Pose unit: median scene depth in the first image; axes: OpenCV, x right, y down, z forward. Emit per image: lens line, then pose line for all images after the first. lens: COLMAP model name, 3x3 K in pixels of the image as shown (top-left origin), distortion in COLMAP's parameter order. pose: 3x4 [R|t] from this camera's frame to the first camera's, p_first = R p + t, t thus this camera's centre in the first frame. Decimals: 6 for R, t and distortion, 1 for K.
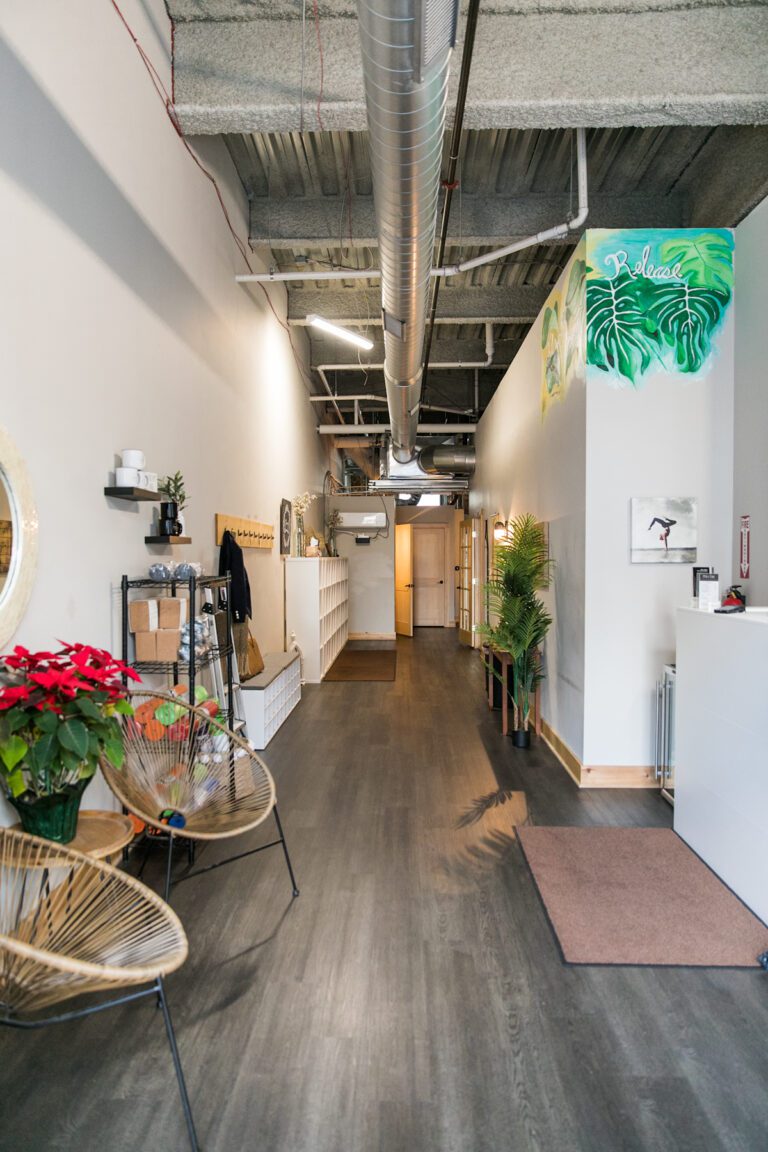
lens RADIAL K [[775.6, 0, 379.6], [0, 775.6, 578.4], [0, 0, 1]] dist [-0.030526, 0.034026]
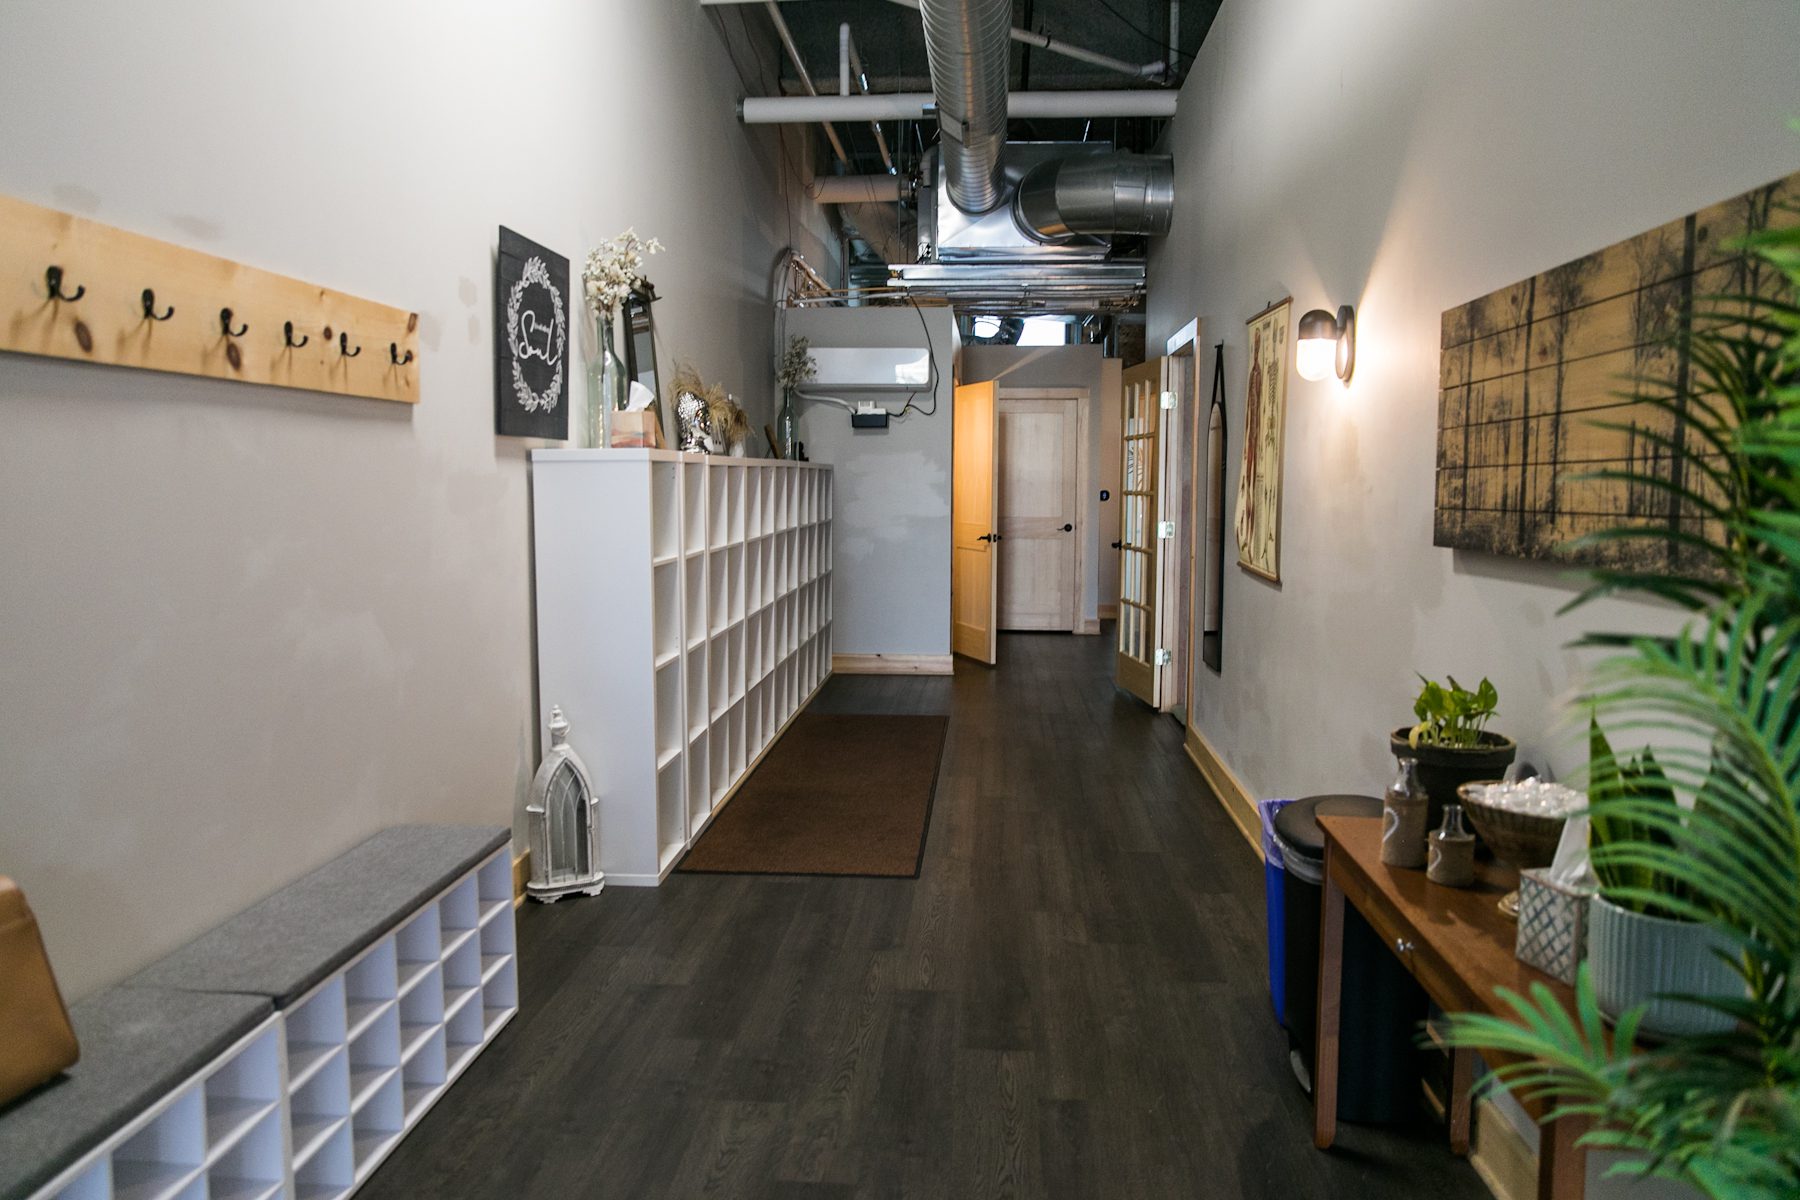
lens RADIAL K [[1211.8, 0, 899.8], [0, 1211.8, 593.6], [0, 0, 1]] dist [-0.030526, 0.034026]
pose [[0.998768, 0.009902, -0.048626, 0.062026], [-0.006659, 0.997769, 0.066424, -0.007364], [0.049176, -0.066018, 0.996606, 1.011927]]
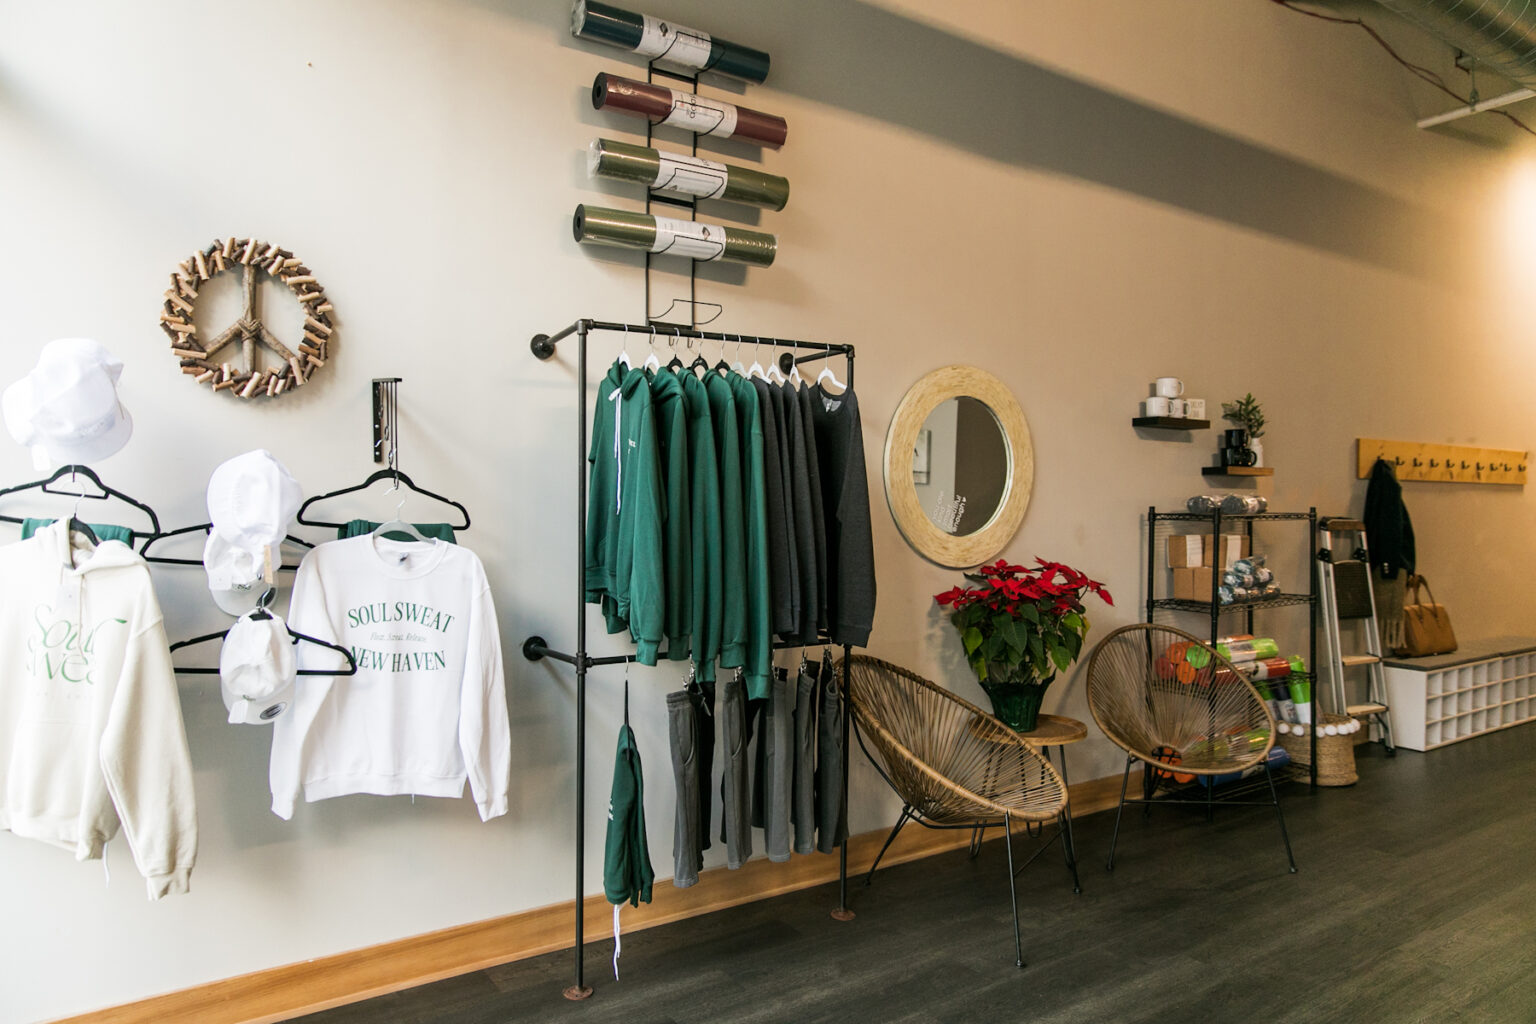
lens RADIAL K [[1034.1, 0, 767.8], [0, 1034.1, 506.6], [0, 0, 1]] dist [-0.030526, 0.034026]
pose [[0.588411, 0.008954, -0.808512, 0.333749], [-0.031094, 0.999450, -0.011561, 0.019731], [0.807964, 0.031942, 0.588366, -0.123518]]
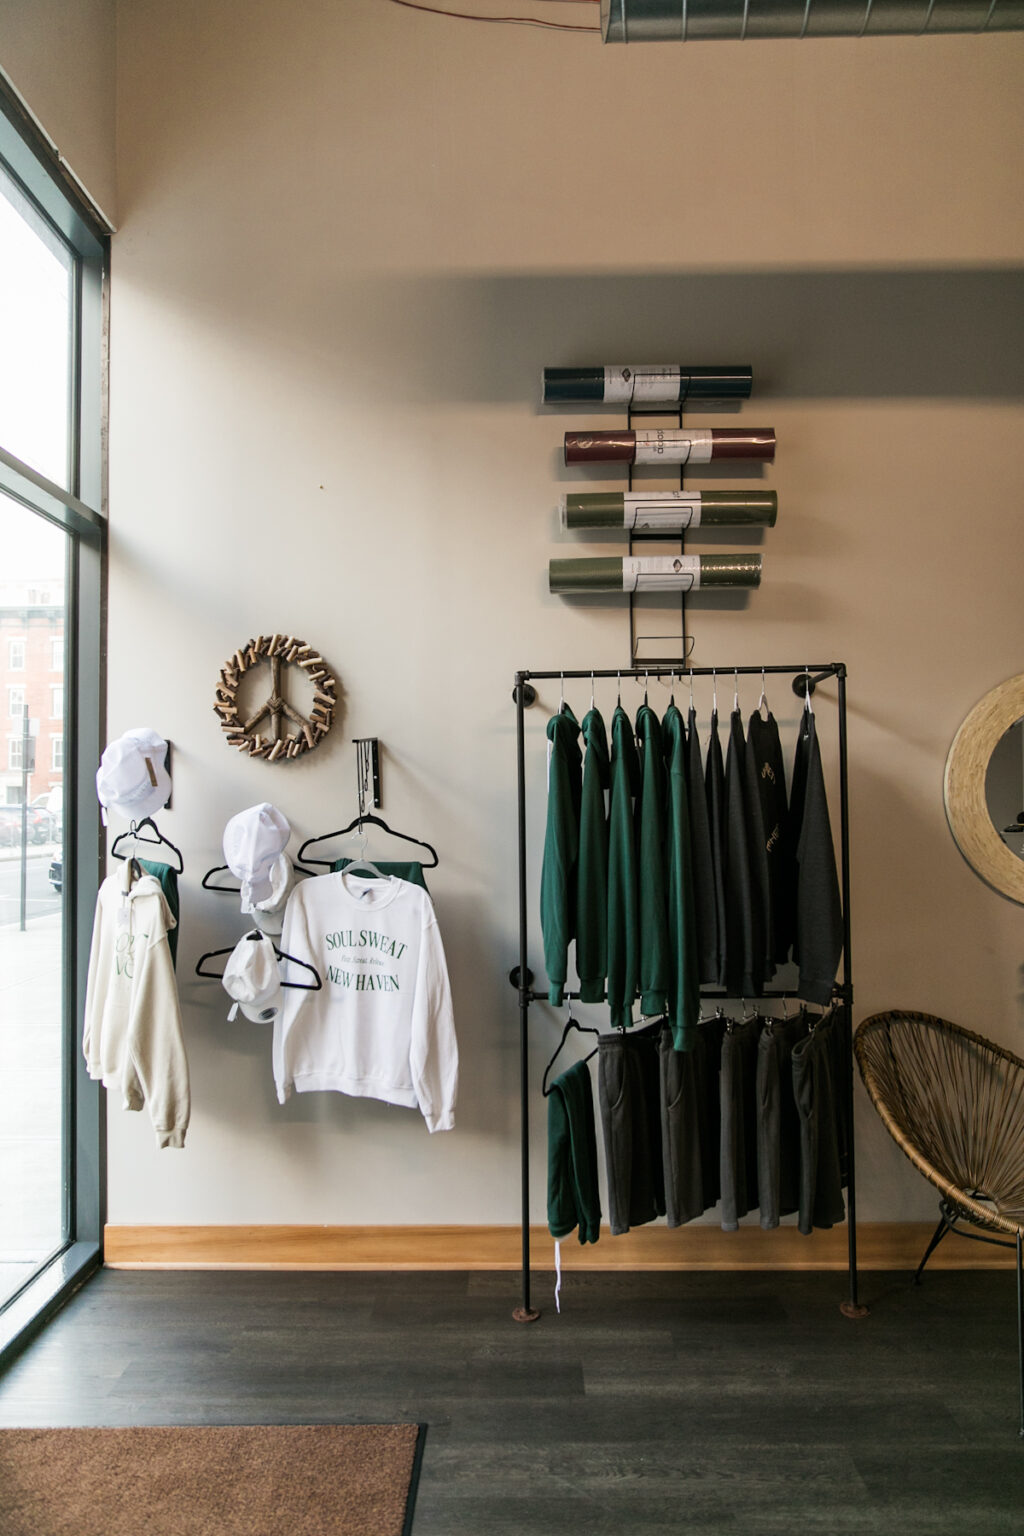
lens RADIAL K [[1034.1, 0, 506.1], [0, 1034.1, 771.2], [0, 0, 1]] dist [-0.030526, 0.034026]
pose [[0.010187, -0.034005, -0.999370, 0.429504], [-0.021689, 0.999179, -0.034220, -0.011128], [0.999713, 0.022024, 0.009441, 0.146323]]
